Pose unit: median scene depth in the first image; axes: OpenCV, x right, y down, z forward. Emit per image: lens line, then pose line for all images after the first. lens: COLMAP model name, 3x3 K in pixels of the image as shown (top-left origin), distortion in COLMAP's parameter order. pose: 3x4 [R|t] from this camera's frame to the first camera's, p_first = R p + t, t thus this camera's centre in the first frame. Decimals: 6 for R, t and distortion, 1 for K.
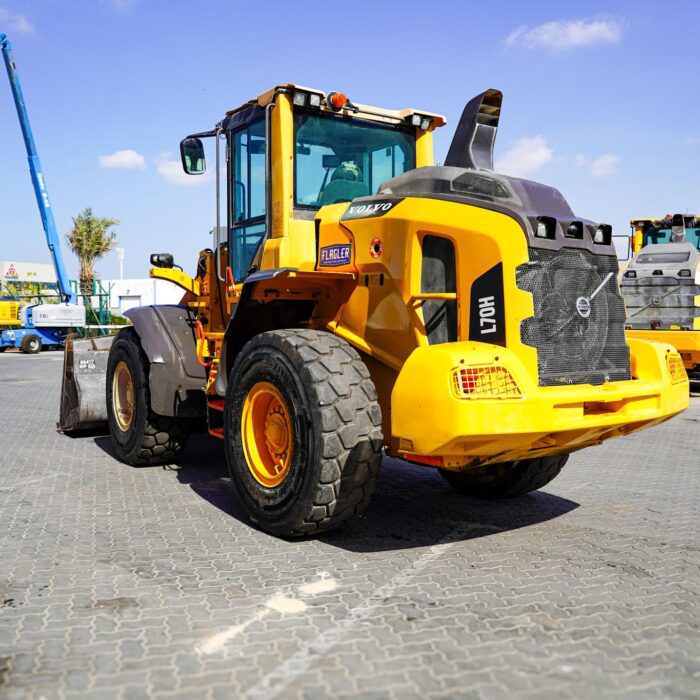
lens RADIAL K [[668.3, 0, 351.4], [0, 668.3, 349.9], [0, 0, 1]] dist [-0.046399, 0.000000]
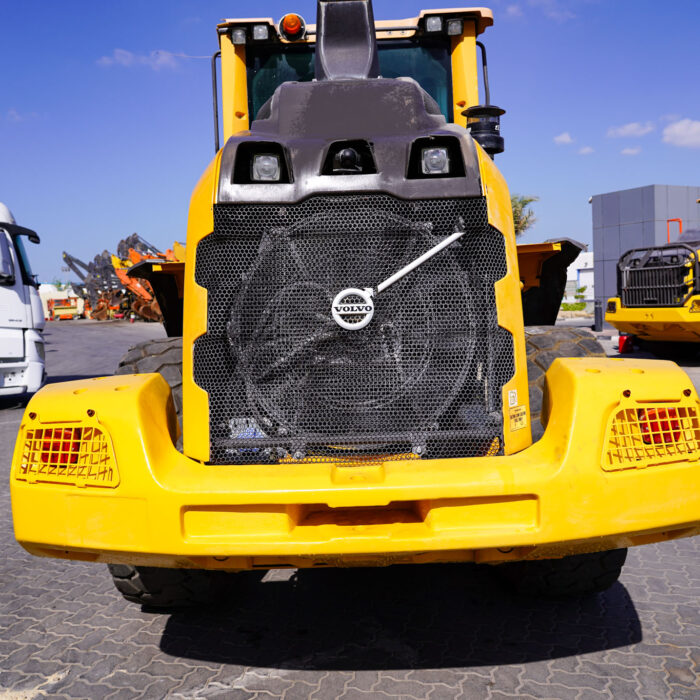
lens RADIAL K [[668.3, 0, 349.8], [0, 668.3, 350.1], [0, 0, 1]] dist [-0.046399, 0.000000]
pose [[0.833737, 0.007866, -0.552106, 0.544095], [0.012540, 0.999371, 0.033175, -0.042981], [0.552019, -0.034583, 0.833114, 0.496093]]
